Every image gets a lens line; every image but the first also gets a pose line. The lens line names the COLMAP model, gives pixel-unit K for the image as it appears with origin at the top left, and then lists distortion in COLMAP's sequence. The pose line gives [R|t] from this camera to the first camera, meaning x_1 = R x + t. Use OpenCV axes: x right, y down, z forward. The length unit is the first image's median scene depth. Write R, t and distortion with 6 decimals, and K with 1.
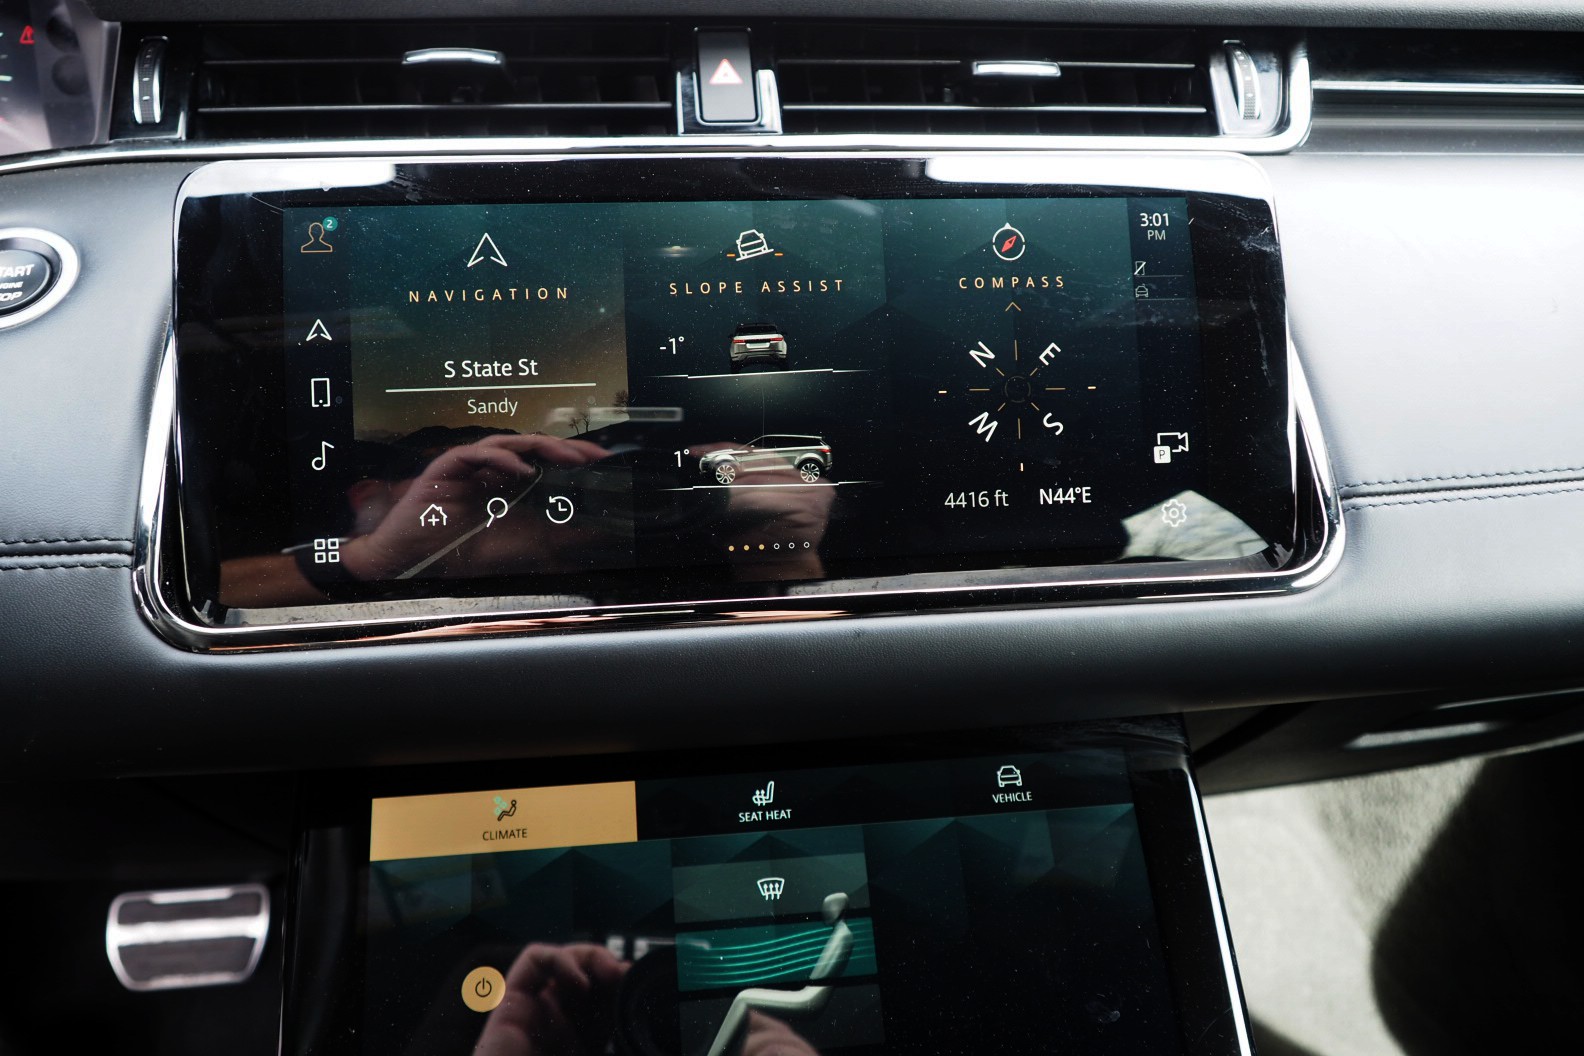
lens RADIAL K [[1206.7, 0, 790.7], [0, 1206.7, 534.0], [0, 0, 1]] dist [-0.025214, -0.010836]
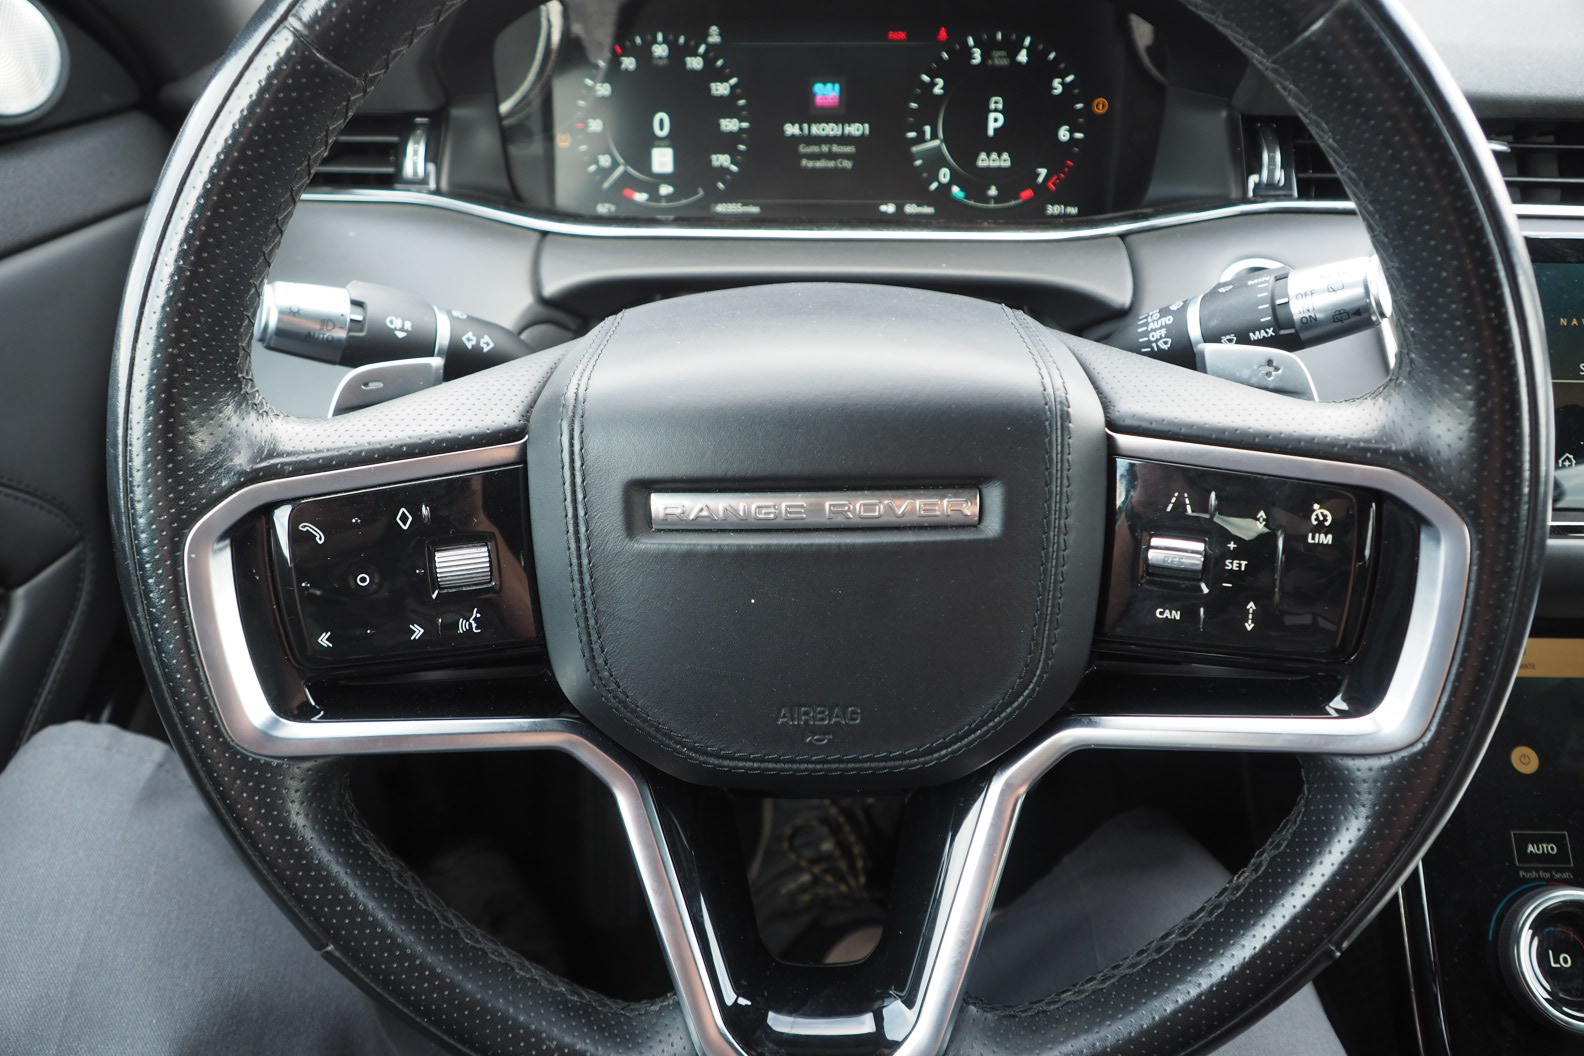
lens RADIAL K [[1121.9, 0, 787.8], [0, 1121.9, 533.4], [0, 0, 1]] dist [-0.033976, 0.004349]
pose [[0.984374, 0.069069, -0.161977, -0.928310], [-0.057852, 0.995654, 0.072980, 0.029310], [0.166314, -0.062469, 0.984092, -0.537598]]
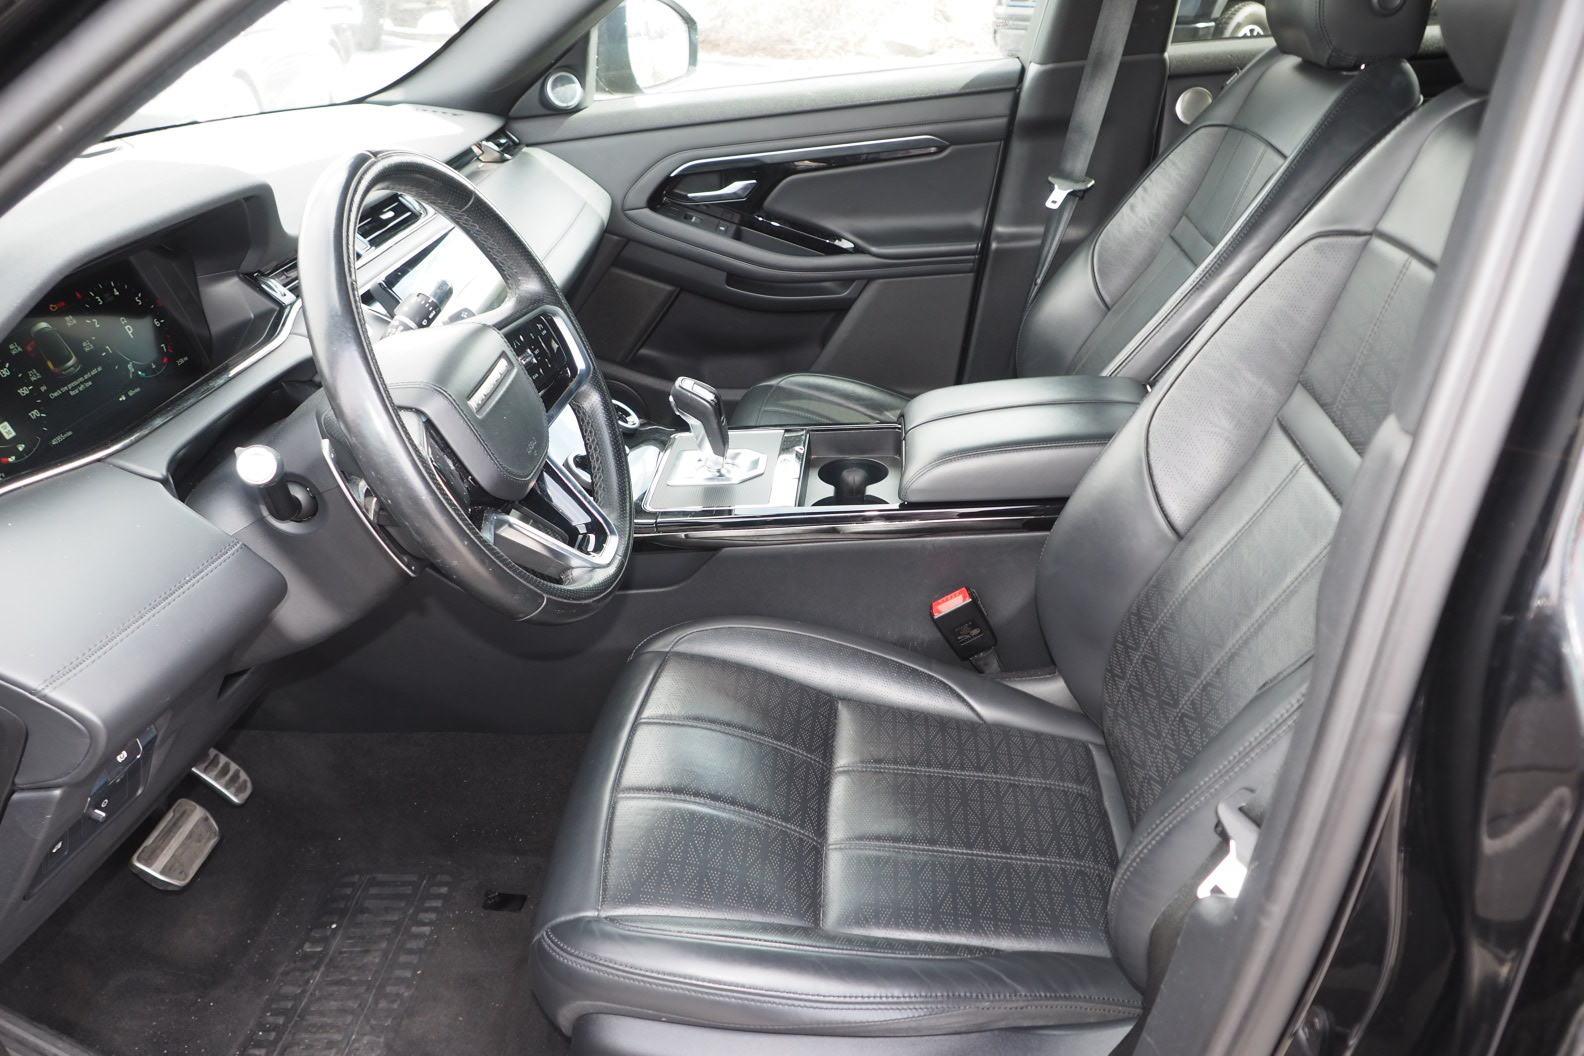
lens RADIAL K [[1121.9, 0, 797.9], [0, 1121.9, 533.7], [0, 0, 1]] dist [-0.033976, 0.004349]
pose [[0.197213, -0.493873, 0.846875, -3.203322], [0.517622, 0.786071, 0.337875, -0.152736], [-0.832571, 0.371728, 0.410663, -1.136885]]
